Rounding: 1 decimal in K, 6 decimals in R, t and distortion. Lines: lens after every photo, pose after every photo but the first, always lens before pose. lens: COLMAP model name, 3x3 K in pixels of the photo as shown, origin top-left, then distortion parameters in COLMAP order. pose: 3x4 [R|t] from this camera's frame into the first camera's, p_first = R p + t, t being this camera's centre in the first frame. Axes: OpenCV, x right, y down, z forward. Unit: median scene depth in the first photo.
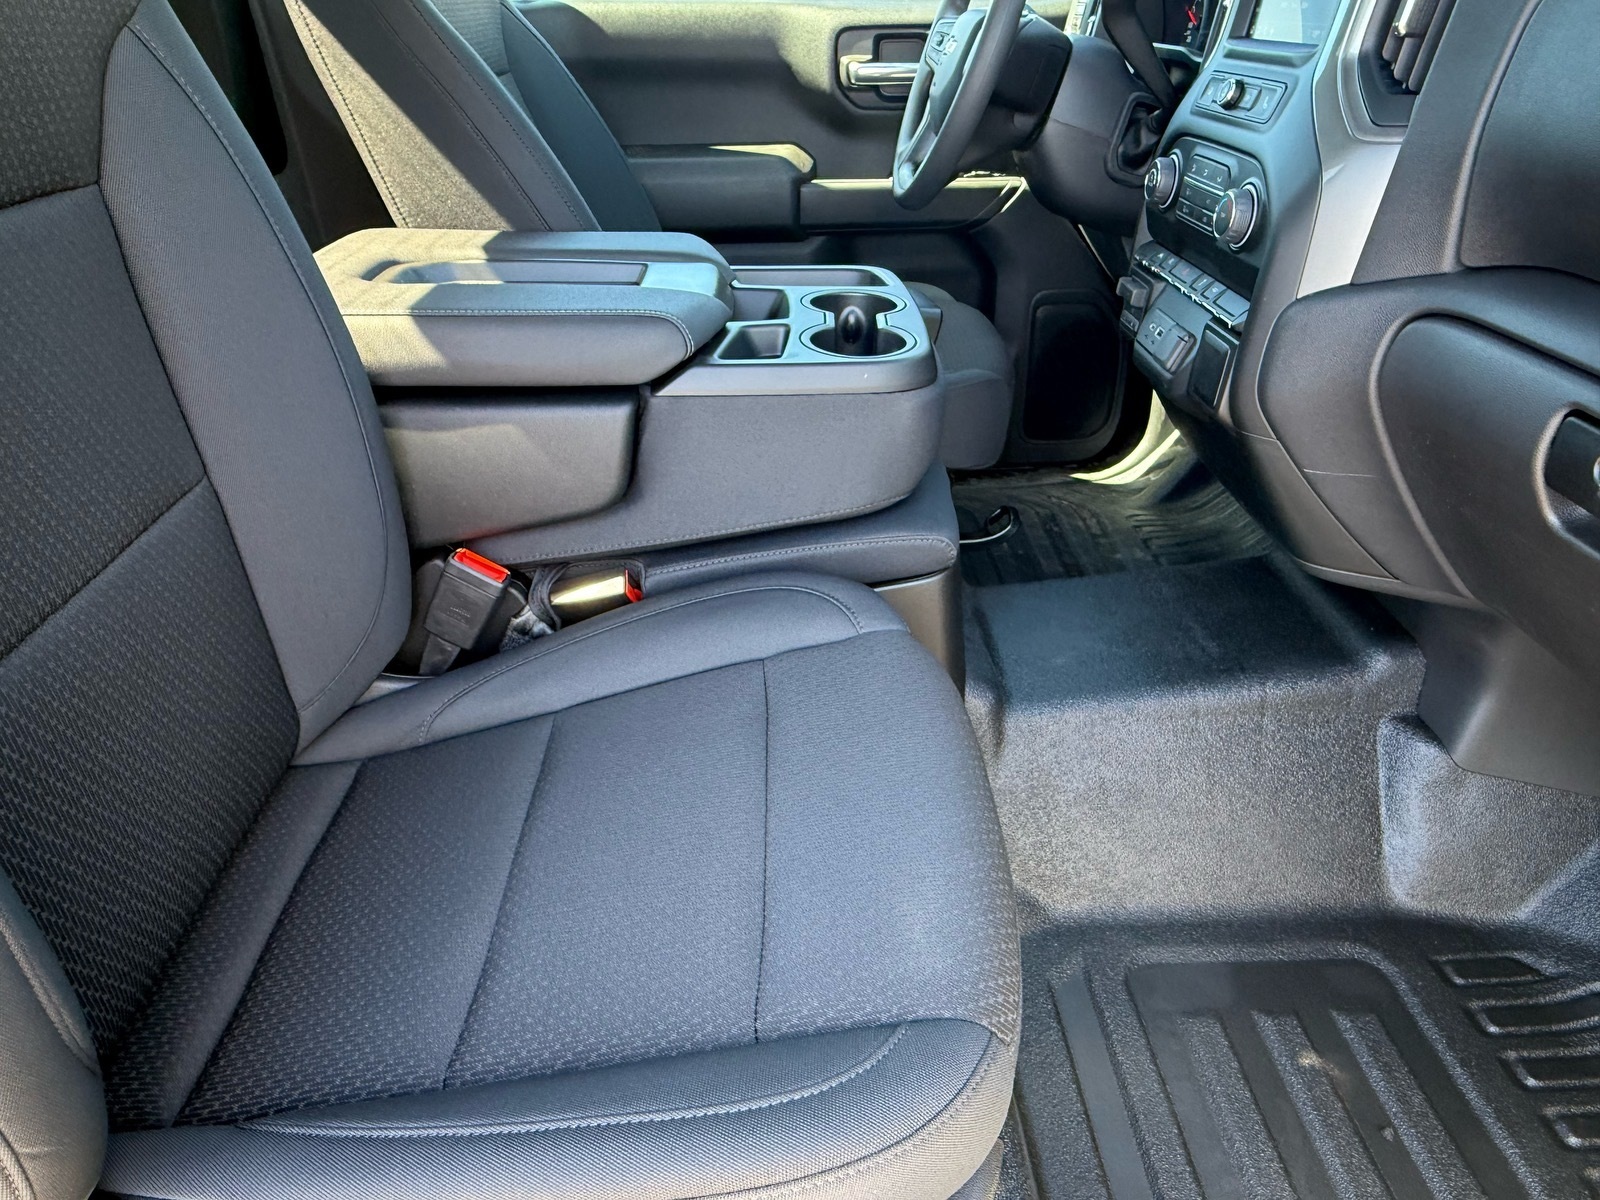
lens RADIAL K [[1056.7, 0, 801.1], [0, 1056.7, 597.0], [0, 0, 1]] dist [0.000873, -0.002038]
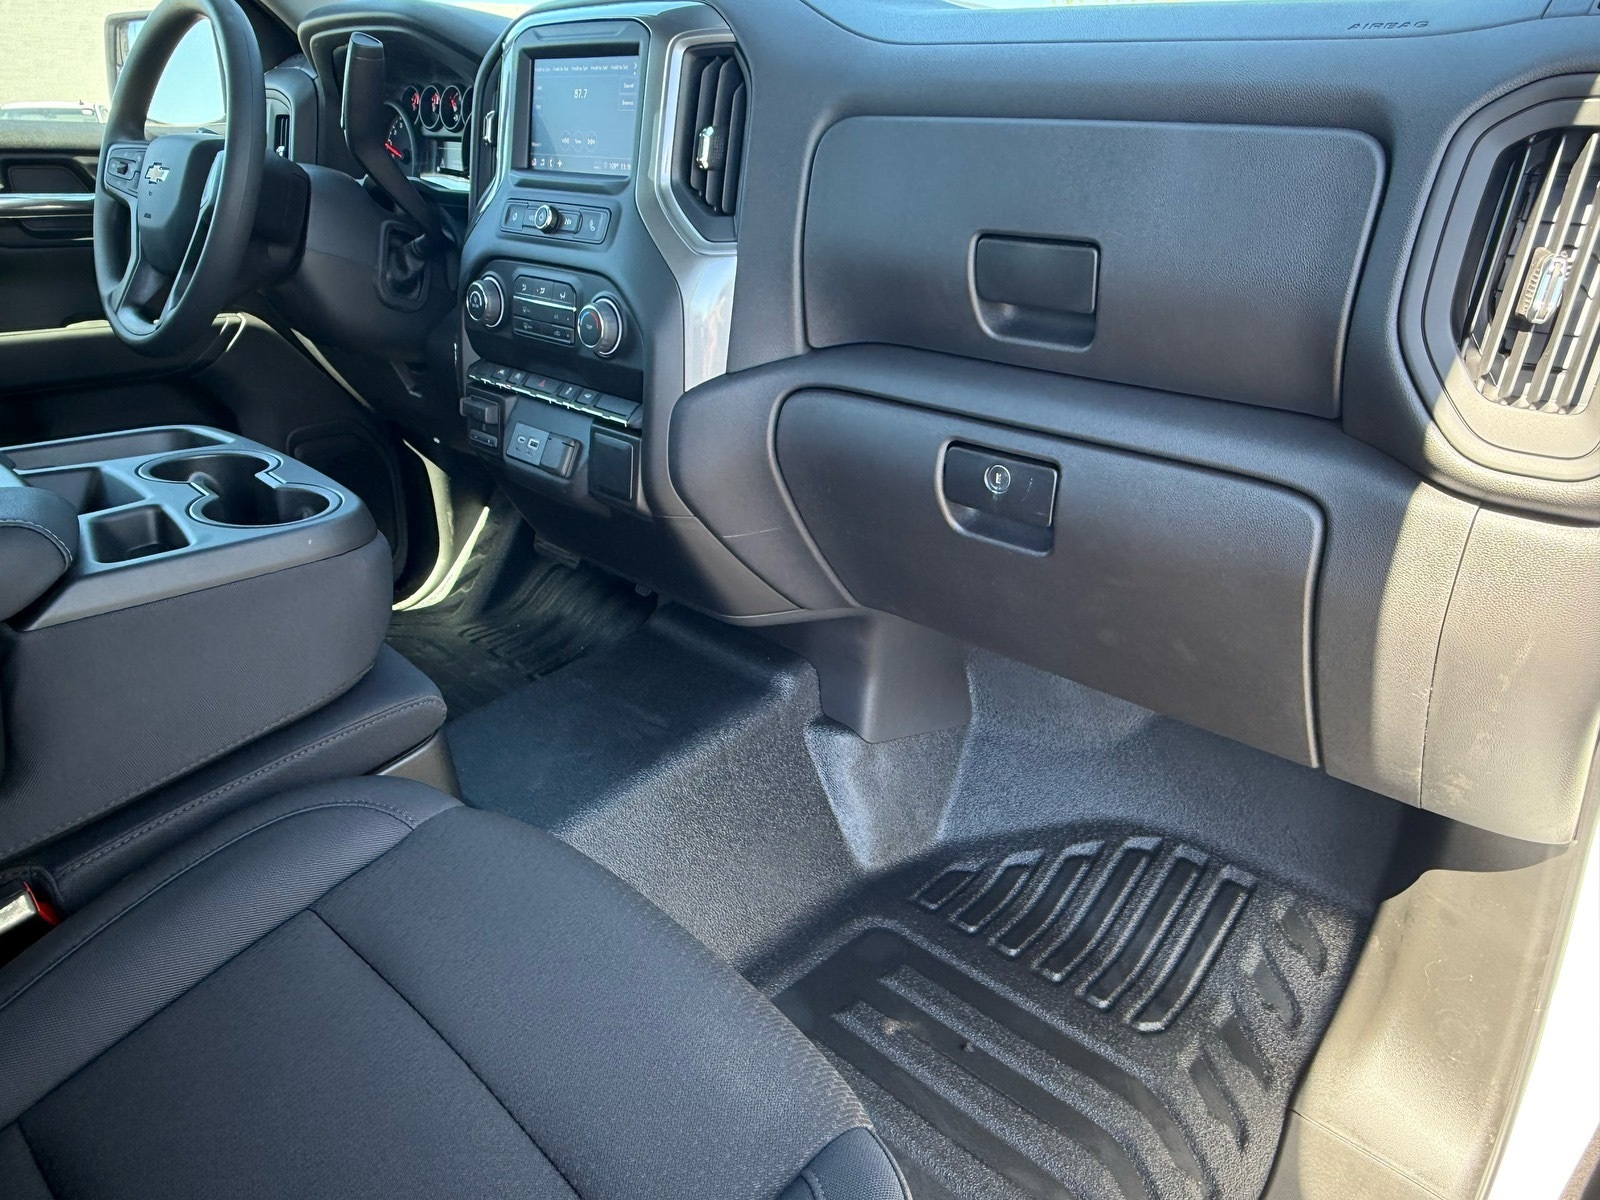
lens RADIAL K [[1056.7, 0, 801.1], [0, 1056.7, 597.0], [0, 0, 1]] dist [0.000873, -0.002038]
pose [[0.706300, -0.253282, 0.661051, -0.207990], [0.320621, 0.946991, 0.020271, -0.051641], [-0.631144, 0.197629, 0.750067, 0.107996]]
